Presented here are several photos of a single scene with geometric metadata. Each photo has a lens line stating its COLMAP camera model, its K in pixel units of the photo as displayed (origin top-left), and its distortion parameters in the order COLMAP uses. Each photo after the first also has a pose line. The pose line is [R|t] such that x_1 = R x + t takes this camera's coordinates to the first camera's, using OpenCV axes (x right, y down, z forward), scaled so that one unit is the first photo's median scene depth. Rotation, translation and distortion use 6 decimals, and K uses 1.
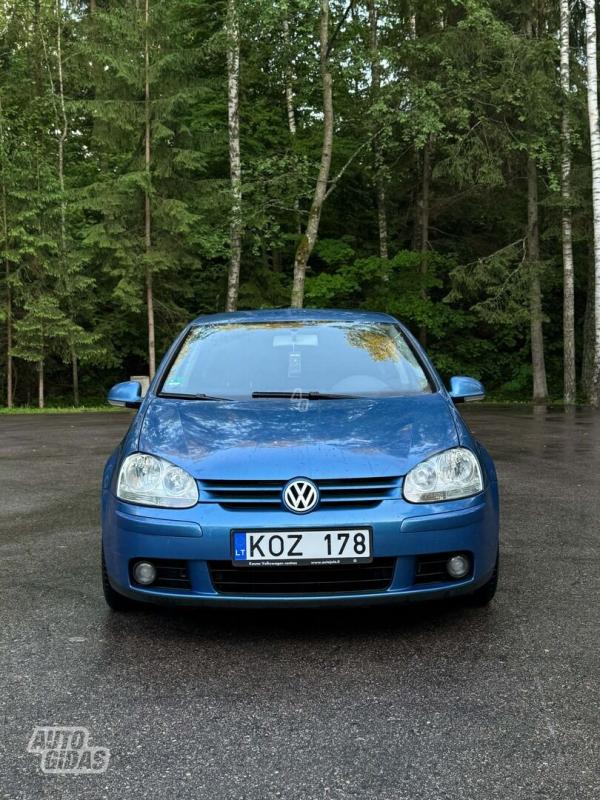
lens RADIAL K [[926.7, 0, 299.9], [0, 926.7, 396.5], [0, 0, 1]] dist [0.067836, 0.000000]
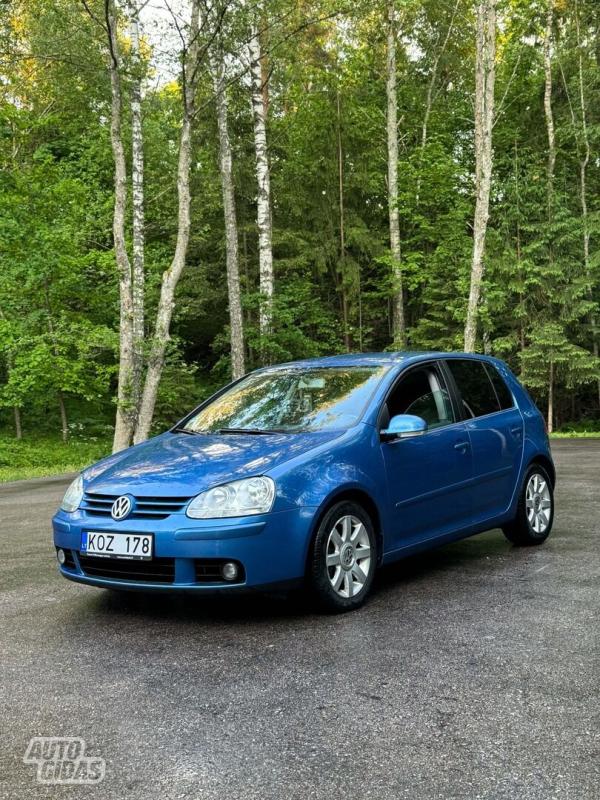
lens RADIAL K [[926.7, 0, 300.1], [0, 926.7, 404.8], [0, 0, 1]] dist [0.067836, 0.000000]
pose [[0.813663, -0.013173, -0.581187, 1.006541], [0.004234, 0.999851, -0.016735, -0.019183], [0.581321, 0.011156, 0.813598, 0.045456]]
